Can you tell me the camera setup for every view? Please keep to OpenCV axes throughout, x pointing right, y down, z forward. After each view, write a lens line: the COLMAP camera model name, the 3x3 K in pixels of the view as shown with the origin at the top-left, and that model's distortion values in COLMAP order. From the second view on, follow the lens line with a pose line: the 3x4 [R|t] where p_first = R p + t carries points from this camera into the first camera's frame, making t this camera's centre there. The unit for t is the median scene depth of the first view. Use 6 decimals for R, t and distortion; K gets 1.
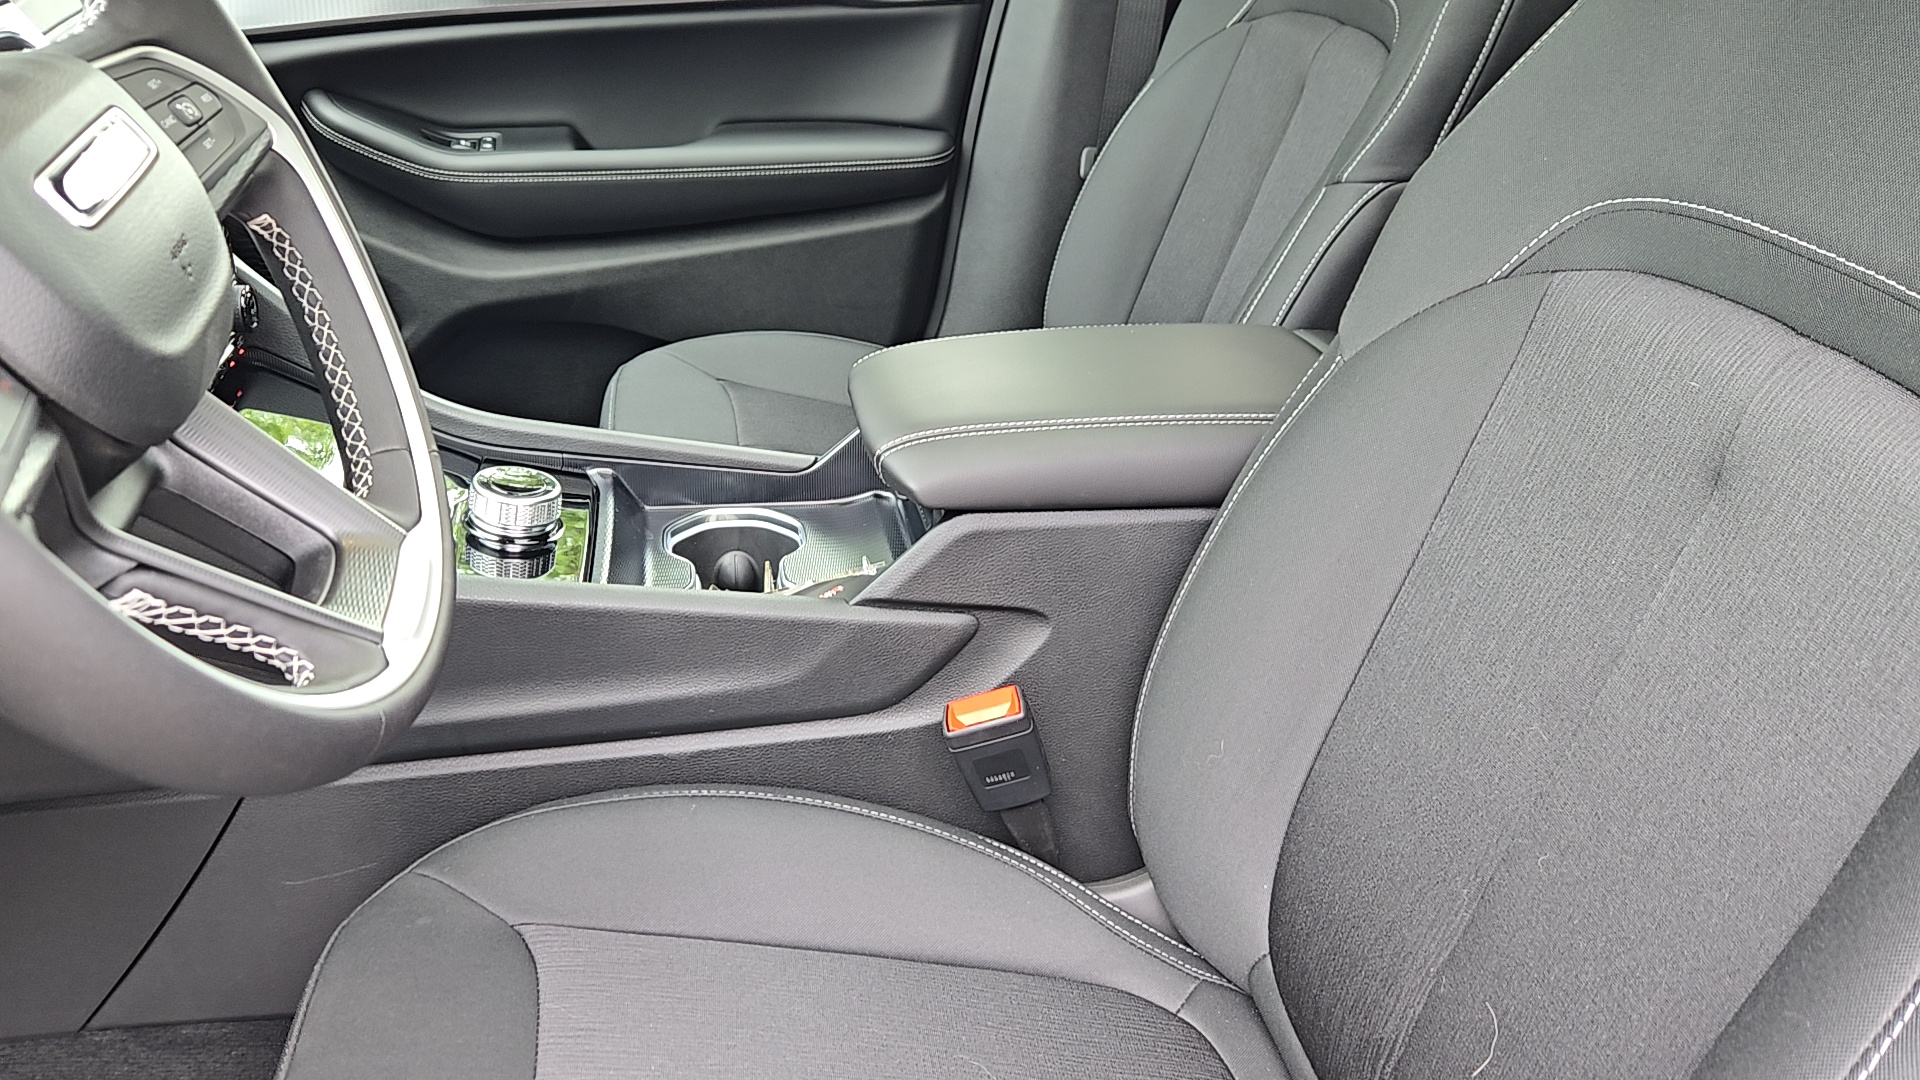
lens RADIAL K [[1631.7, 0, 960.0], [0, 1631.7, 540.0], [0, 0, 1]] dist [0.011572, -0.006888]
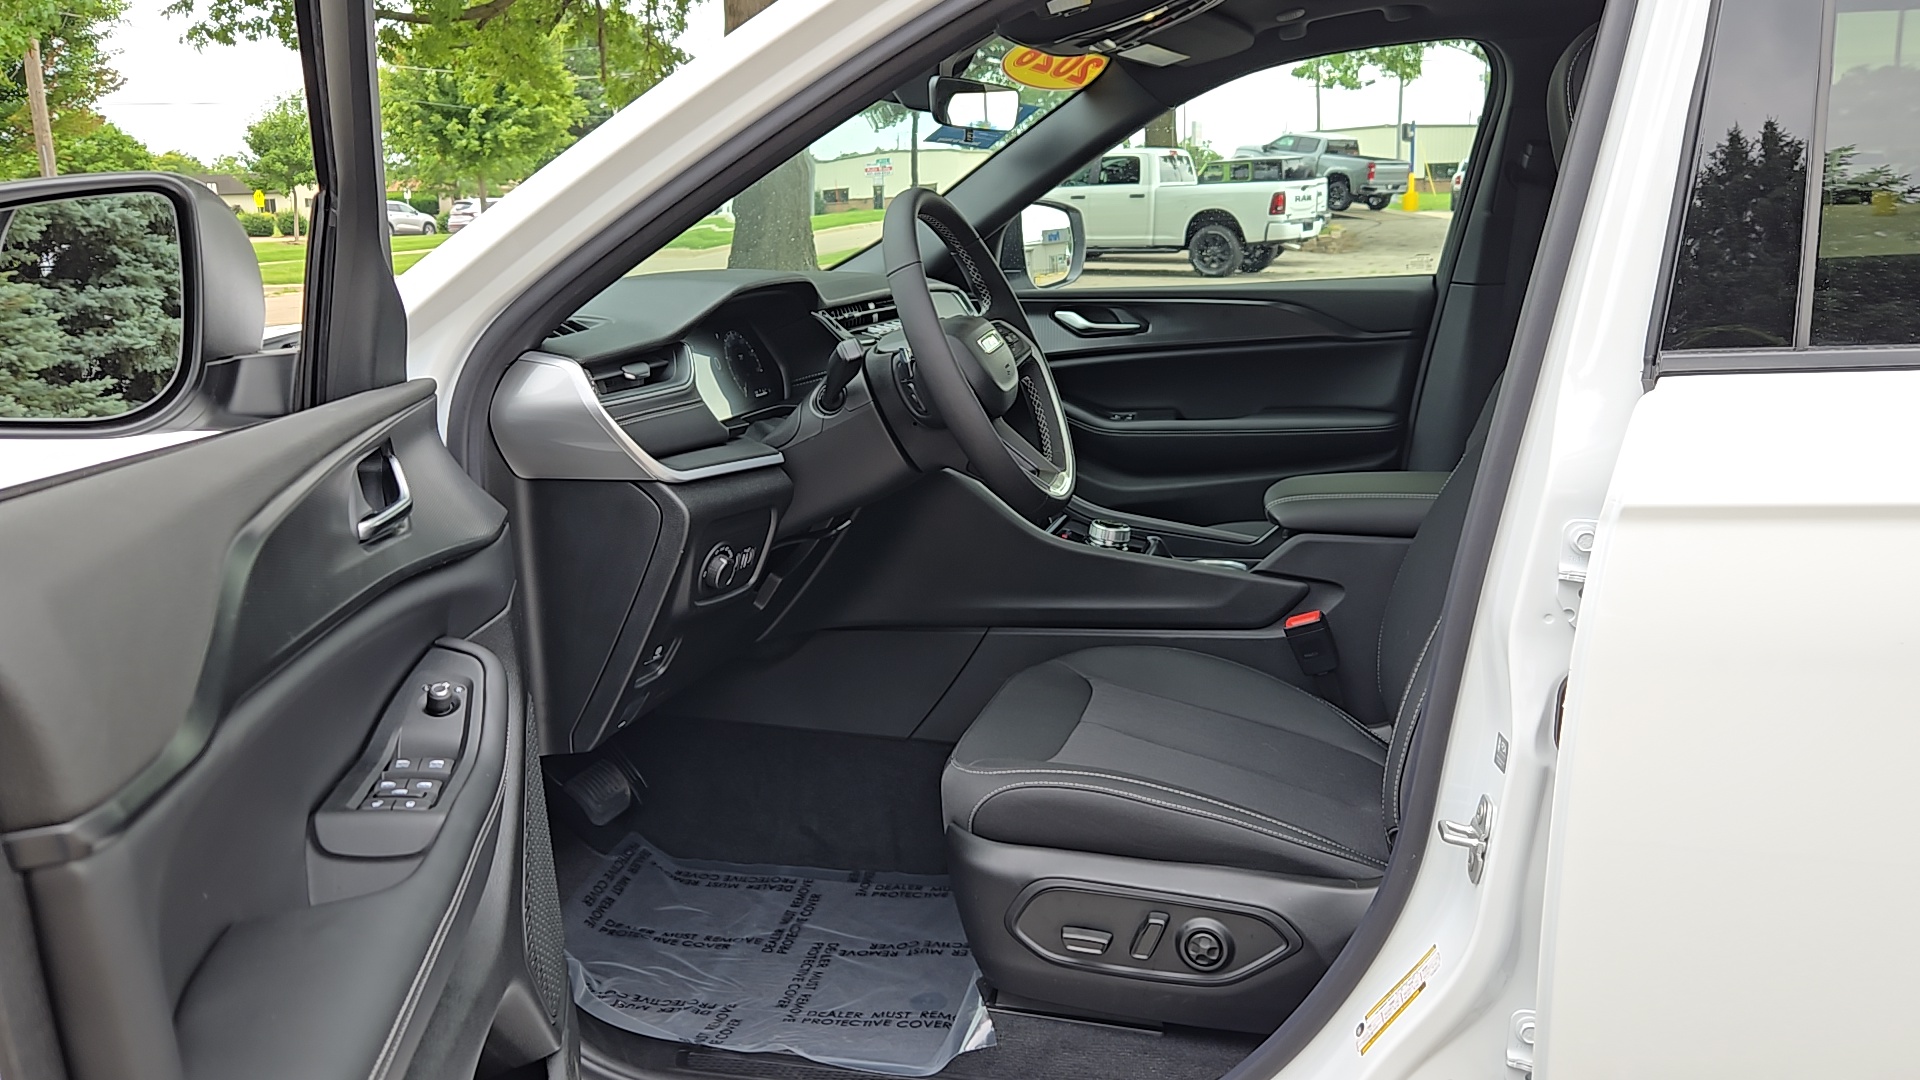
lens RADIAL K [[1591.2, 0, 960.0], [0, 1591.2, 540.0], [0, 0, 1]] dist [0.019489, -0.004397]
pose [[0.916945, 0.030920, -0.397813, 0.406360], [-0.123343, 0.970128, -0.208899, 0.467811], [0.379470, 0.240616, 0.893368, -1.017883]]
